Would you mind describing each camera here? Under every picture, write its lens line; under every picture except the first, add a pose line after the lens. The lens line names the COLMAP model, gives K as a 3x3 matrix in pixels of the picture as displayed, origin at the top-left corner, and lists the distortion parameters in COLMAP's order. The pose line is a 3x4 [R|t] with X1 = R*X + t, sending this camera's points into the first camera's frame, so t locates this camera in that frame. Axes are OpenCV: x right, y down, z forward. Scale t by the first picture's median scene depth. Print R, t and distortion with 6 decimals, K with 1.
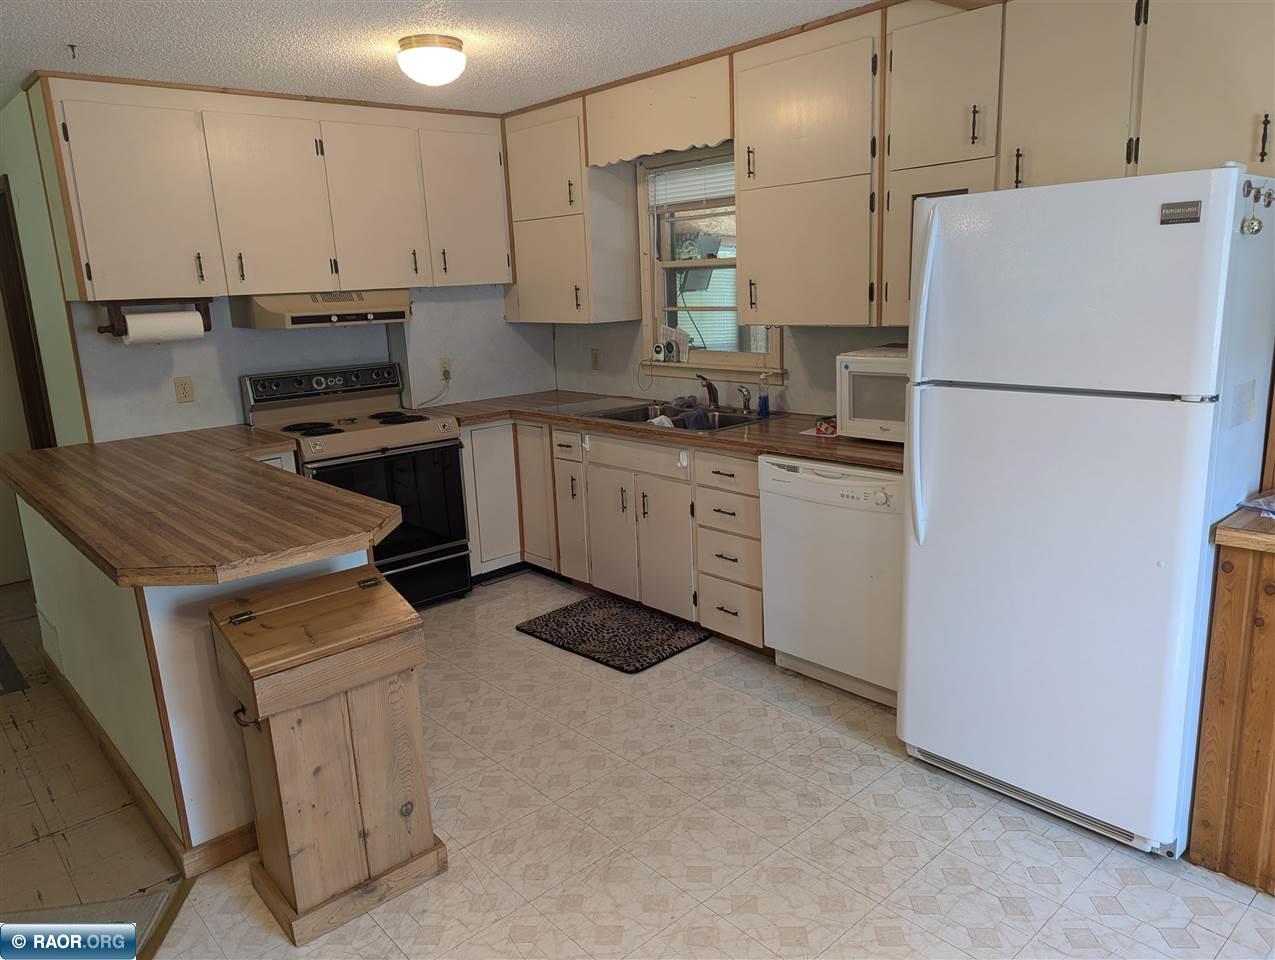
lens RADIAL K [[901.2, 0, 641.3], [0, 901.2, 479.4], [0, 0, 1]] dist [0.055402, -0.042733]
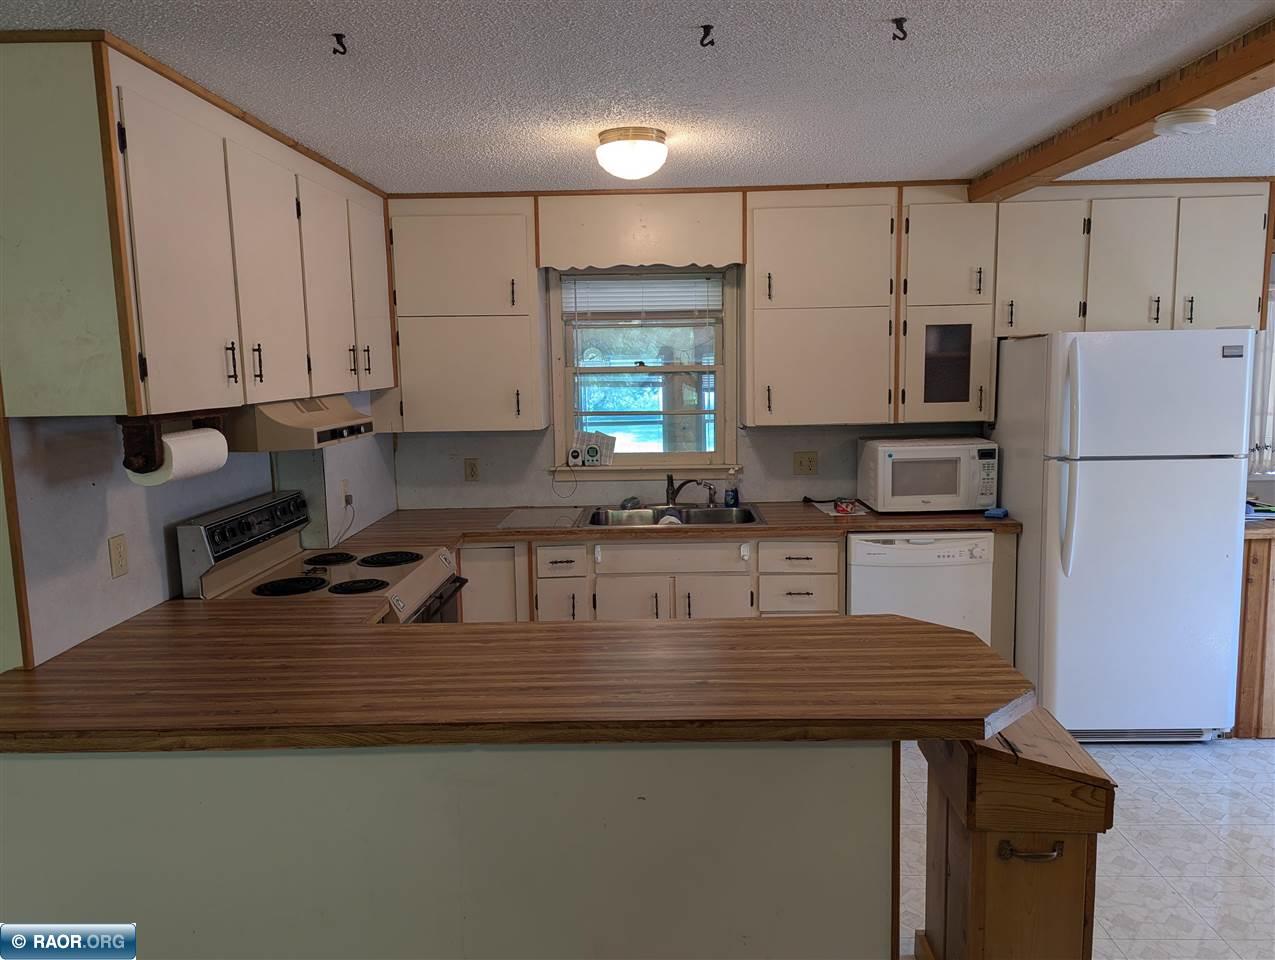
lens RADIAL K [[901.2, 0, 642.1], [0, 901.2, 477.3], [0, 0, 1]] dist [0.055402, -0.042733]
pose [[0.678225, -0.067105, 0.731784, -0.843903], [0.150598, 0.987378, -0.049033, -0.078996], [-0.719258, 0.143461, 0.679770, 0.374255]]
